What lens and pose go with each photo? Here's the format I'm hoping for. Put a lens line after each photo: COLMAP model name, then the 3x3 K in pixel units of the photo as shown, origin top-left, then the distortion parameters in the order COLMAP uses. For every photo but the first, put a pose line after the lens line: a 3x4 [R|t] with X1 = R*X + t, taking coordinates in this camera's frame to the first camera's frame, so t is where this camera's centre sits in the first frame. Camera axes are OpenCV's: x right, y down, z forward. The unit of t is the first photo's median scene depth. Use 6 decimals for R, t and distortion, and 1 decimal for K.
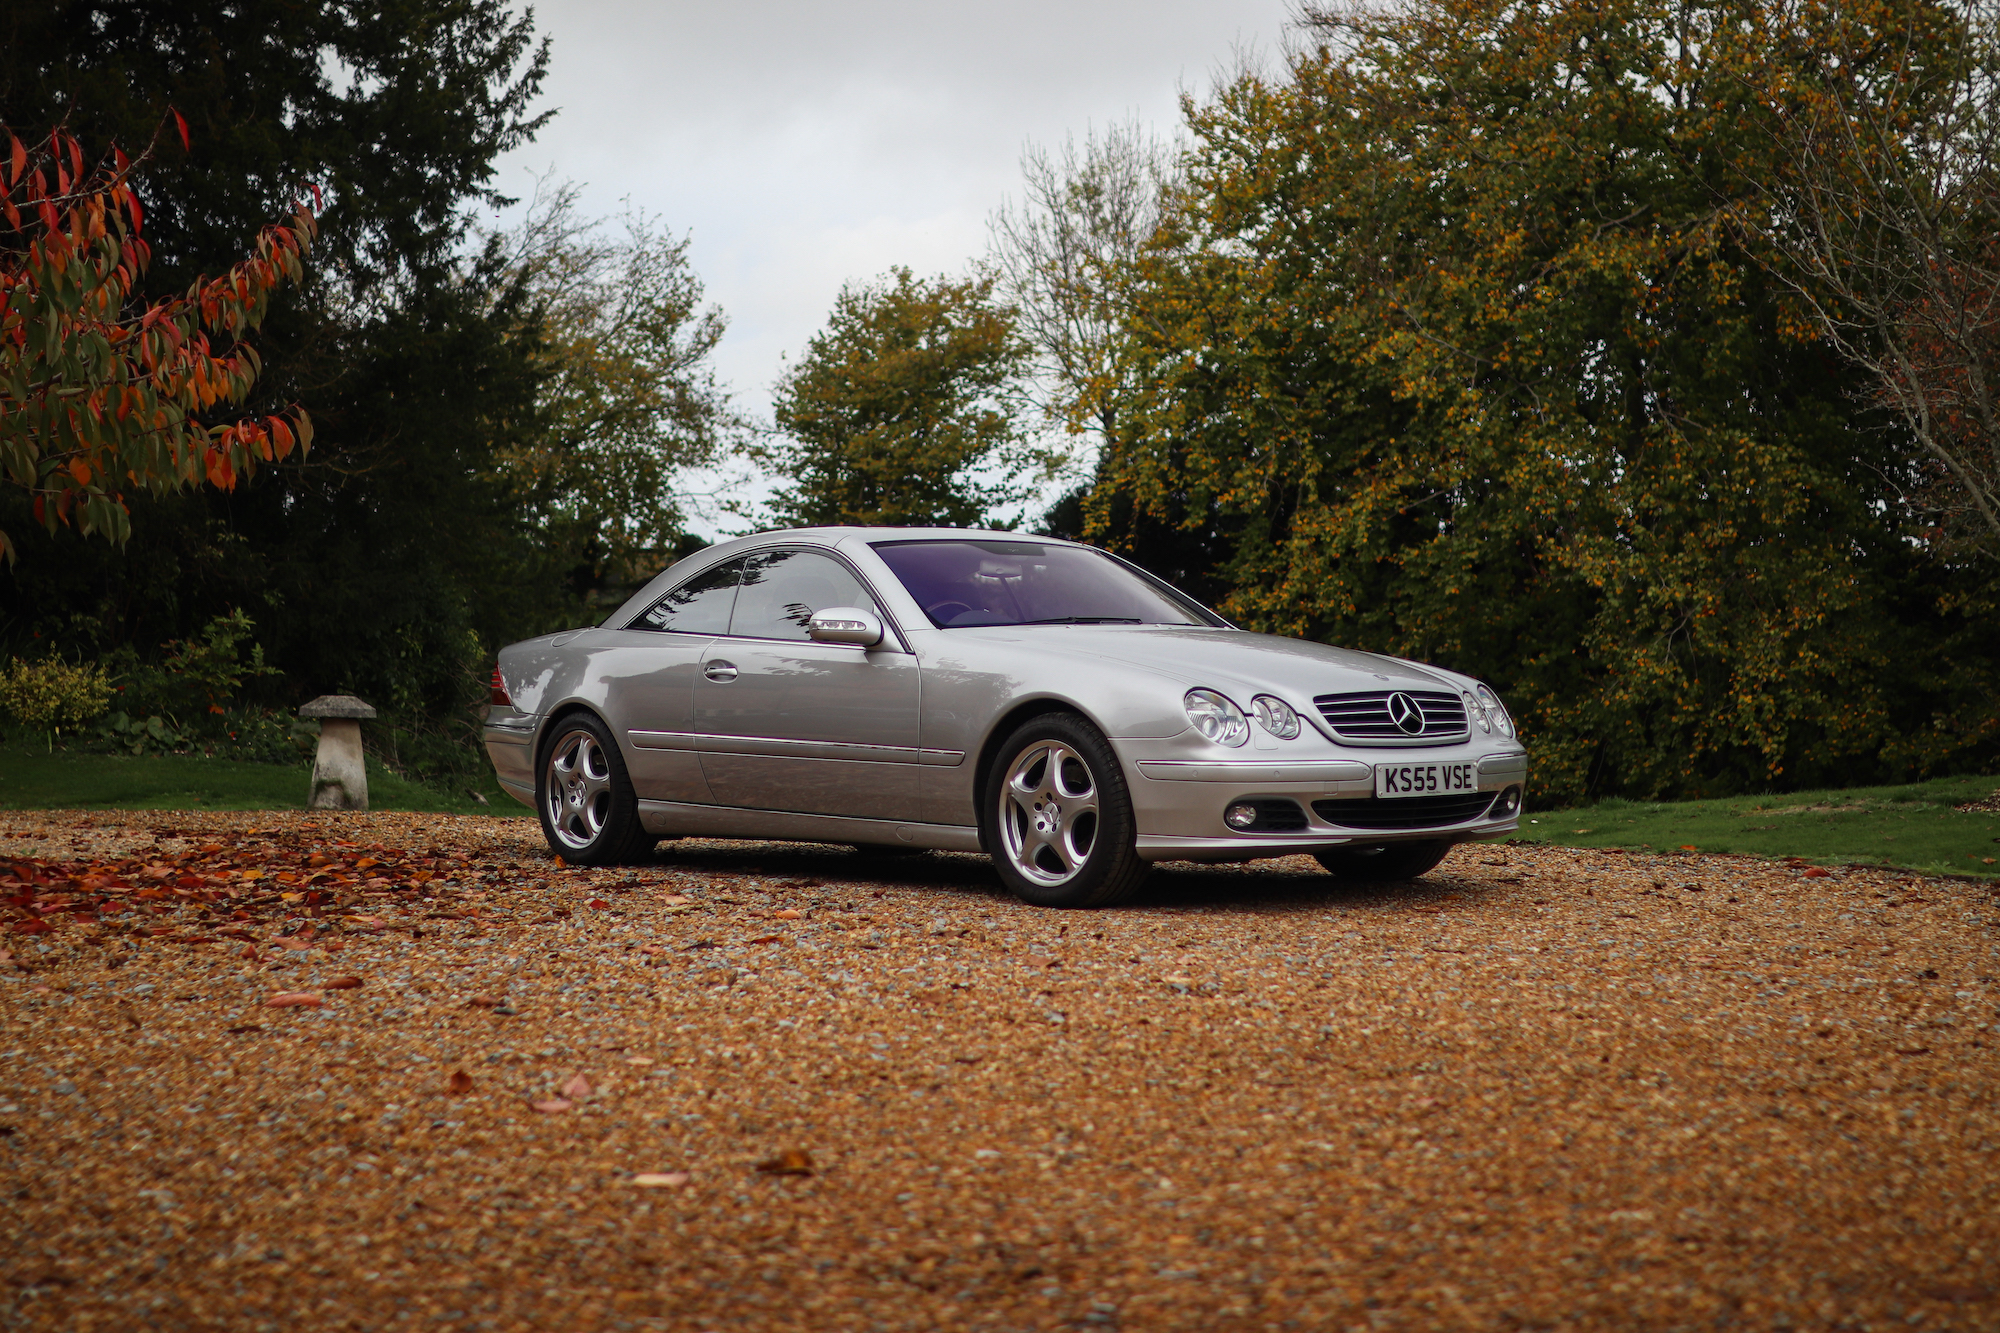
lens RADIAL K [[2716.0, 0, 999.0], [0, 2716.0, 629.4], [0, 0, 1]] dist [-0.013189, 0.000000]
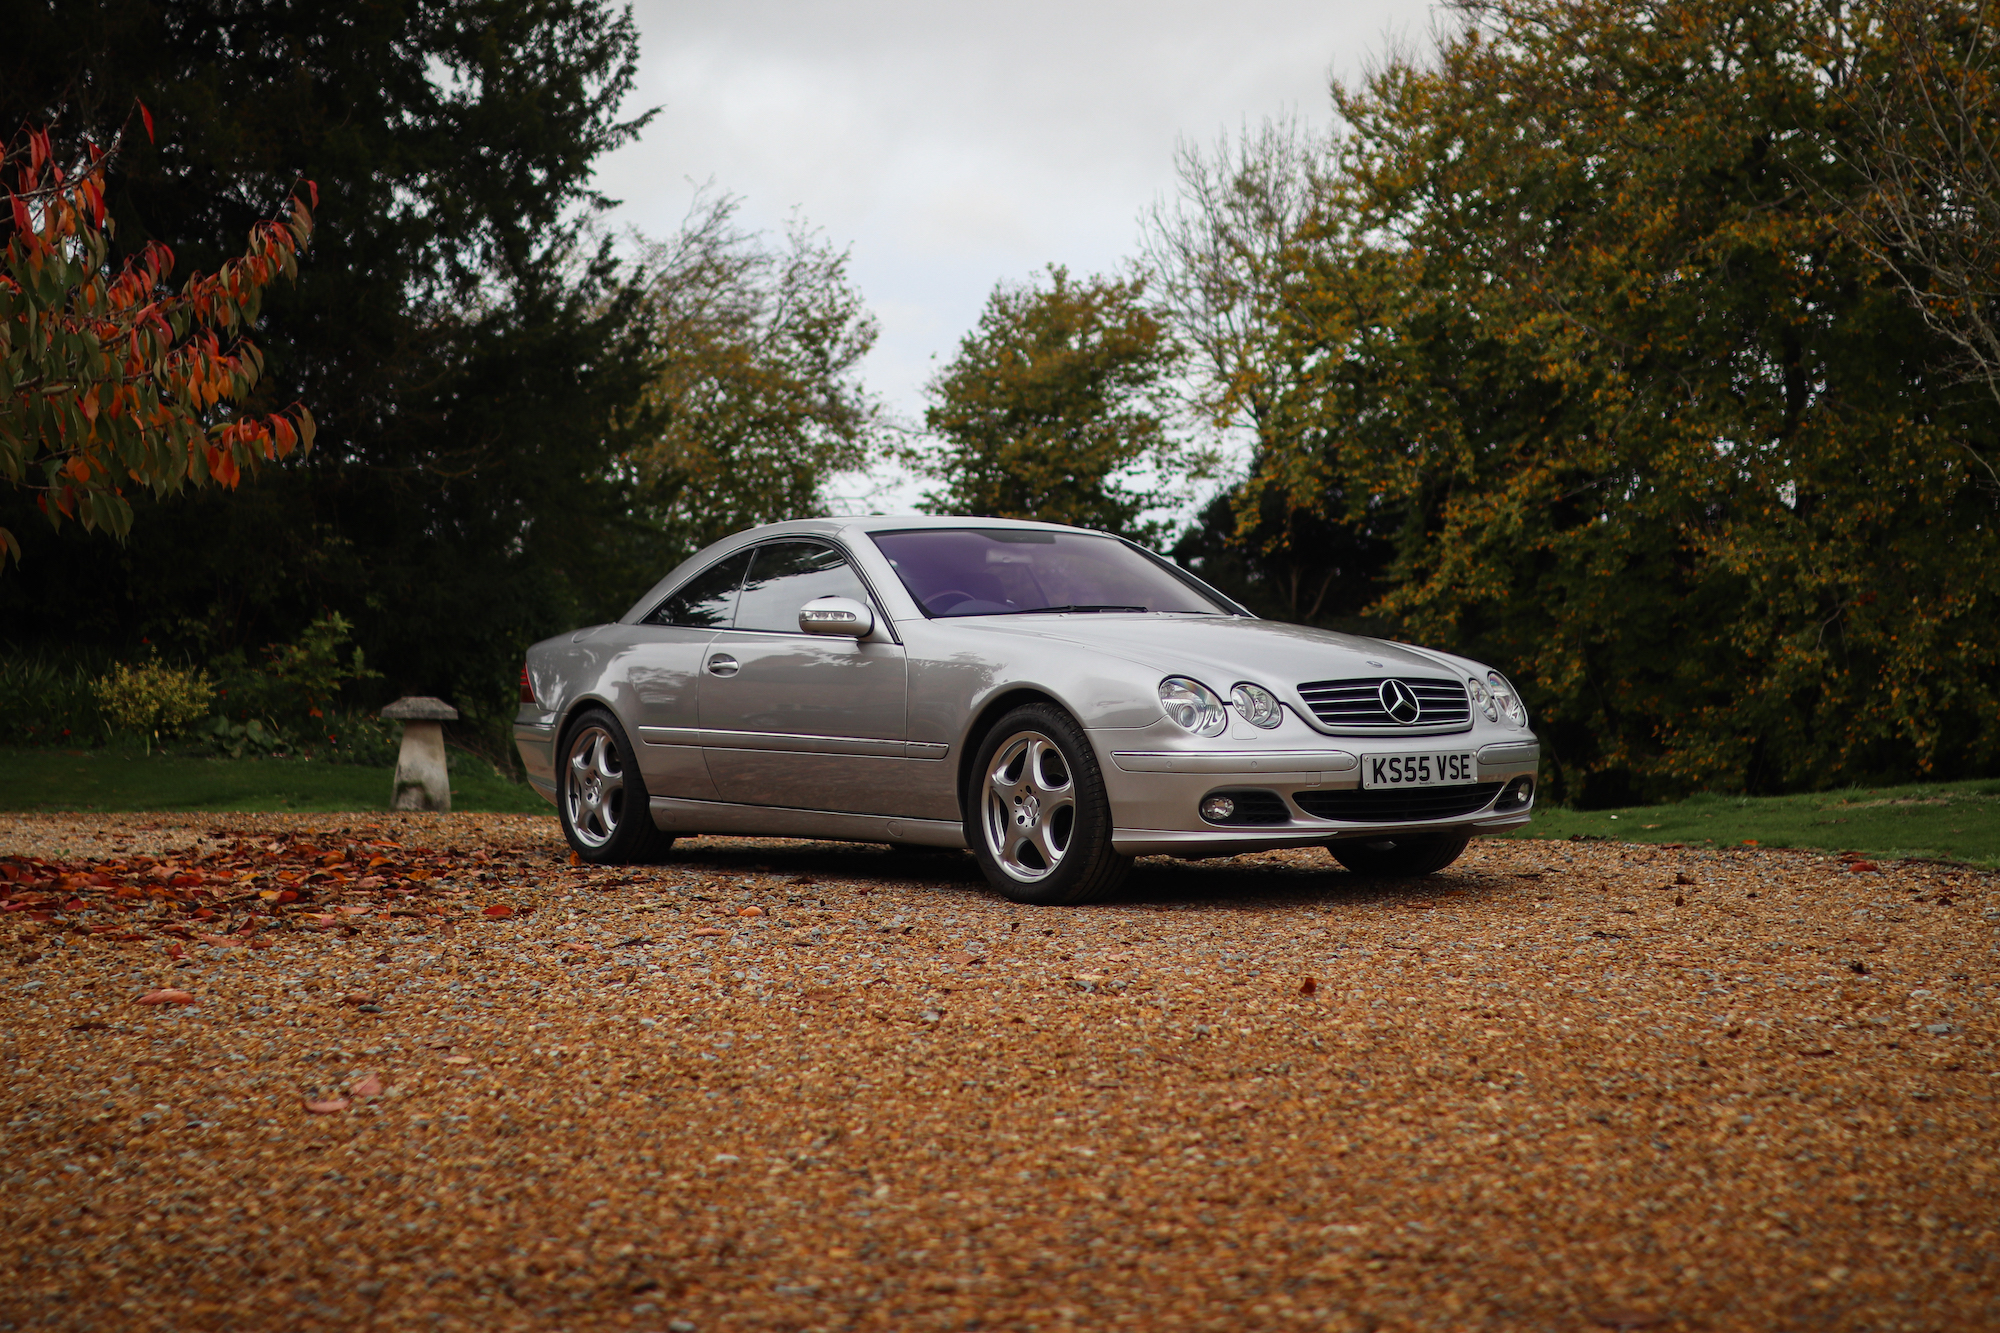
lens RADIAL K [[2716.0, 0, 1001.8], [0, 2716.0, 668.6], [0, 0, 1]] dist [-0.013189, 0.000000]
pose [[0.997401, -0.008274, -0.071571, 0.037042], [0.009200, 0.999878, 0.012613, 0.002840], [0.071458, -0.013239, 0.997356, 0.015916]]
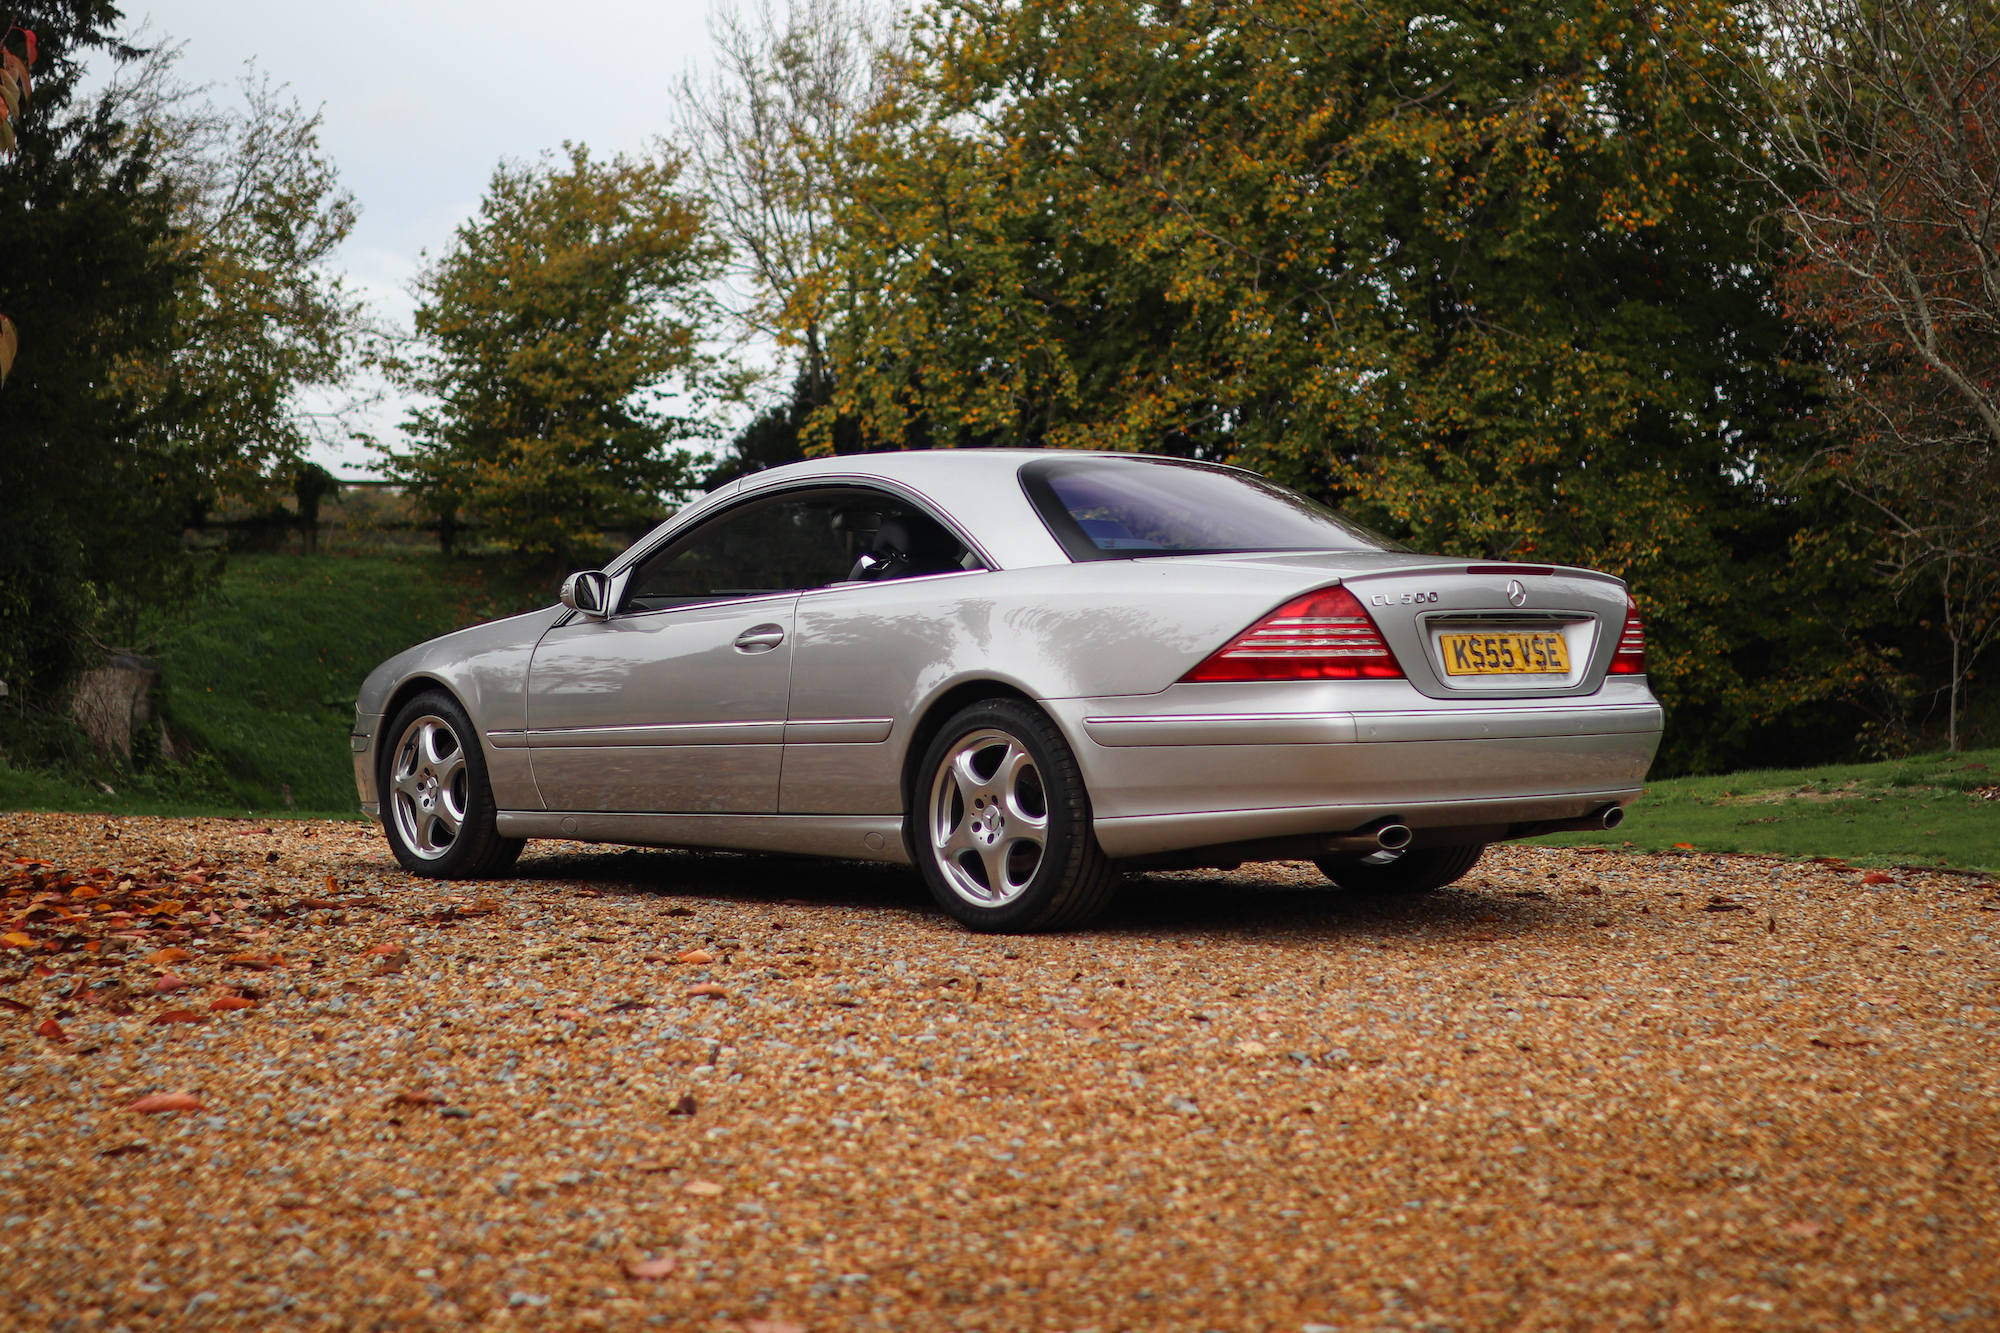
lens RADIAL K [[3147.0, 0, 1006.0], [0, 3147.0, 655.7], [0, 0, 1]] dist [-0.011759, 0.000000]
pose [[0.993237, -0.006507, 0.115925, -0.041160], [0.003408, 0.999632, 0.026911, -0.002898], [-0.116057, -0.026334, 0.992893, 0.040179]]
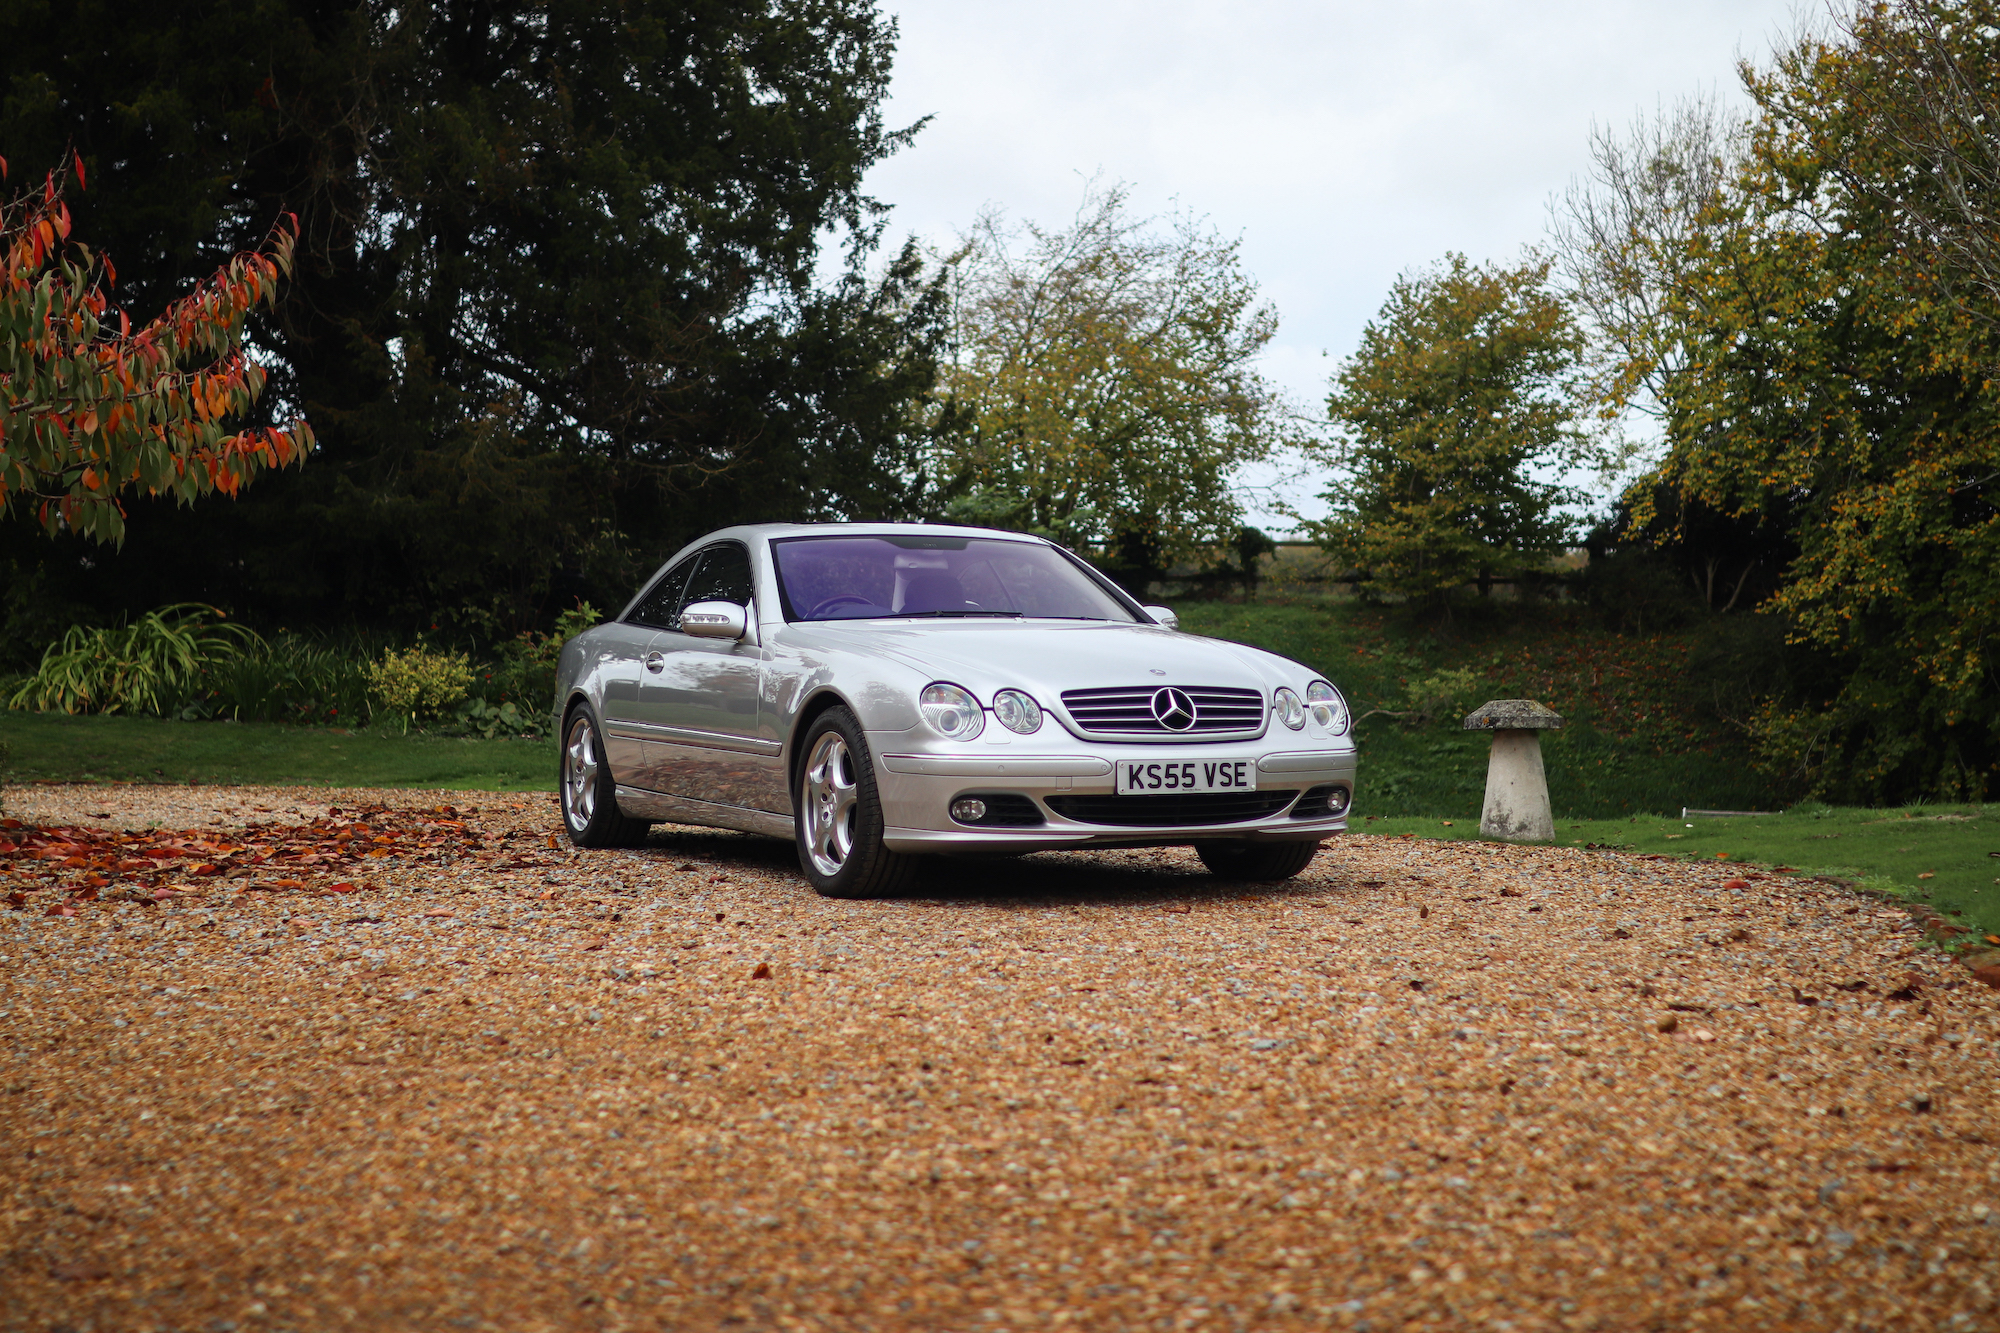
lens RADIAL K [[2716.0, 0, 1024.1], [0, 2716.0, 674.8], [0, 0, 1]] dist [-0.013189, 0.000000]
pose [[0.963907, 0.005642, -0.266181, 0.169030], [-0.000407, 0.999805, 0.019721, -0.000371], [0.266240, -0.018901, 0.963721, 0.018879]]
